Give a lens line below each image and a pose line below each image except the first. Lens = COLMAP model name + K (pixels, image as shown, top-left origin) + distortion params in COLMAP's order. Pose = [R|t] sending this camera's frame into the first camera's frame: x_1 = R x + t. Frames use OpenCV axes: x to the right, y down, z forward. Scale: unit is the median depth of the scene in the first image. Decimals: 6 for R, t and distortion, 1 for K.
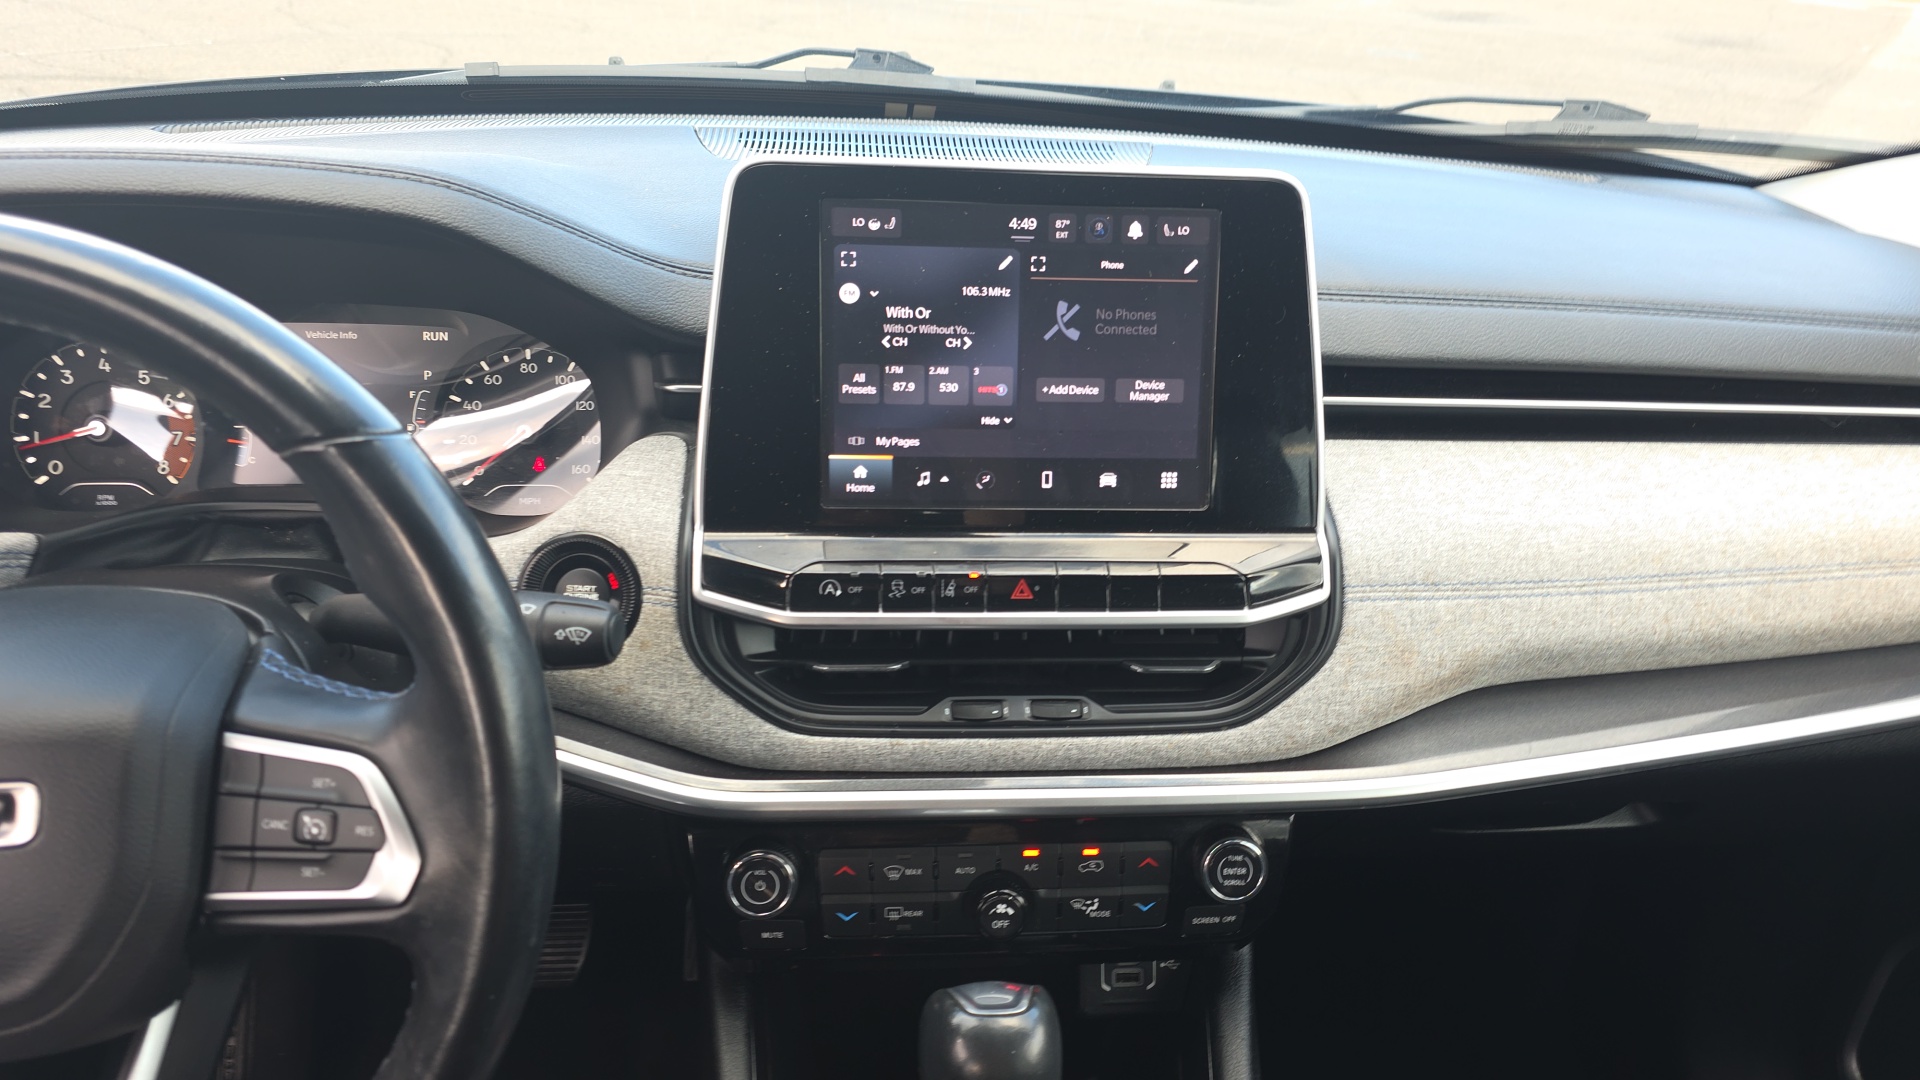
lens RADIAL K [[1297.6, 0, 969.5], [0, 1297.6, 547.4], [0, 0, 1]] dist [0.102072, -0.119097]
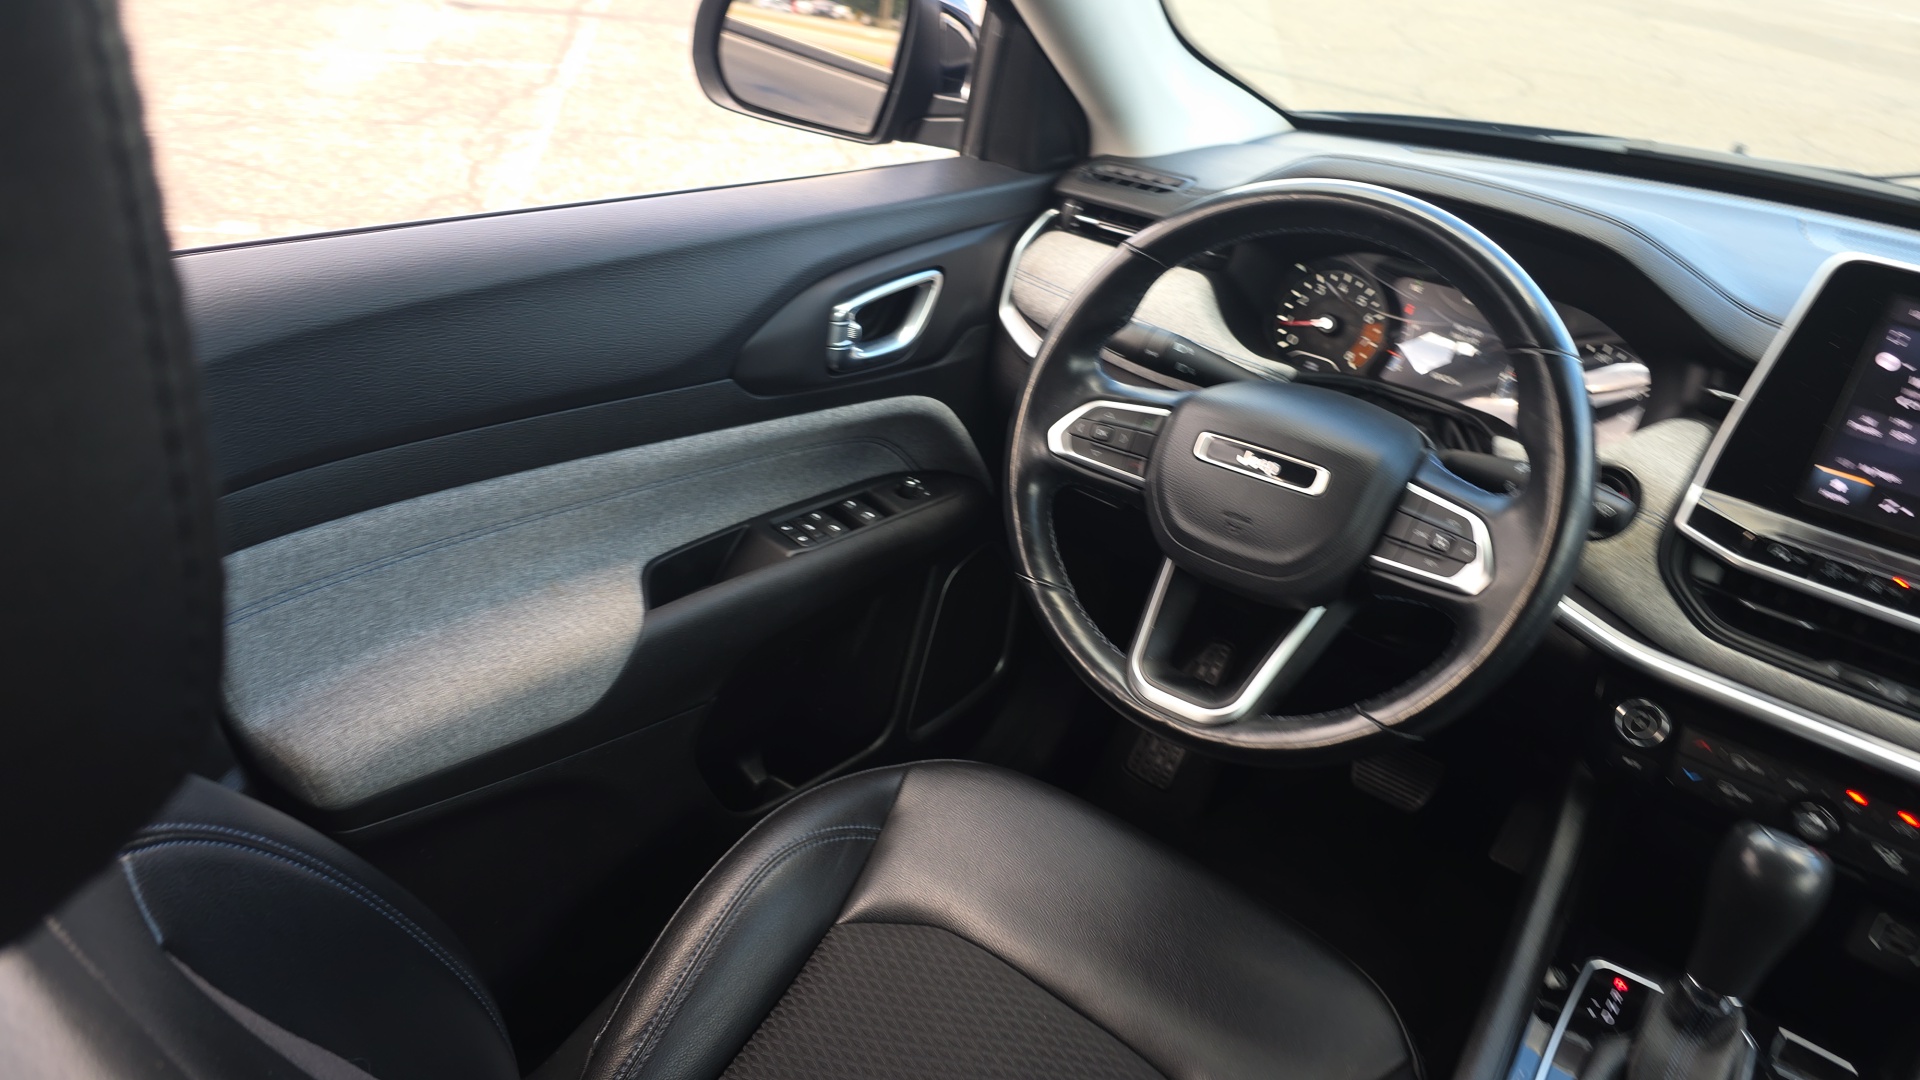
lens RADIAL K [[1310.4, 0, 961.5], [0, 1310.4, 560.3], [0, 0, 1]] dist [0.067886, -0.071015]
pose [[0.737837, 0.359597, -0.571214, 0.064304], [-0.364103, 0.924628, 0.111771, 0.196279], [0.568353, 0.125512, 0.813155, -0.667358]]
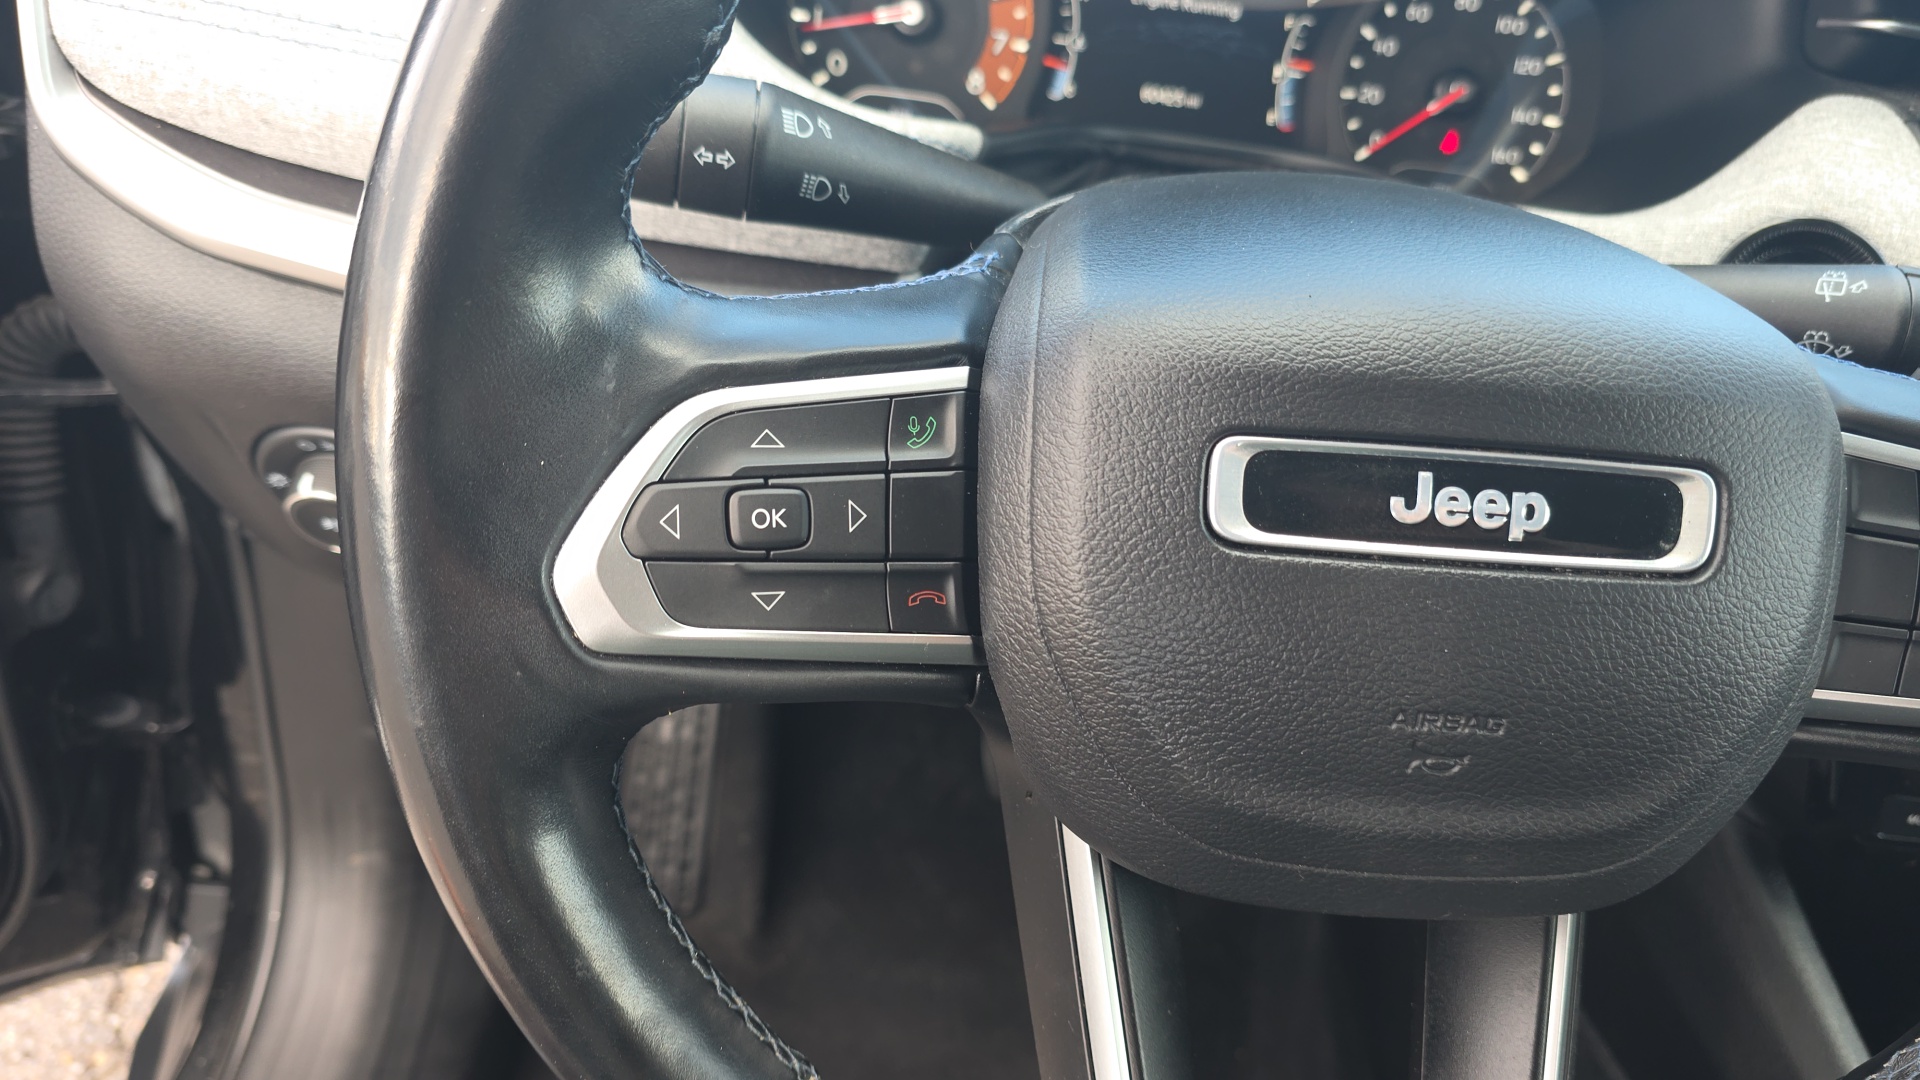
lens RADIAL K [[1337.2, 0, 966.5], [0, 1337.2, 564.6], [0, 0, 1]] dist [0.002319, -0.010126]
pose [[0.992619, 0.121252, -0.002369, -0.698664], [-0.119805, 0.983432, 0.136044, 0.121521], [0.018825, -0.134756, 0.990700, 0.284140]]
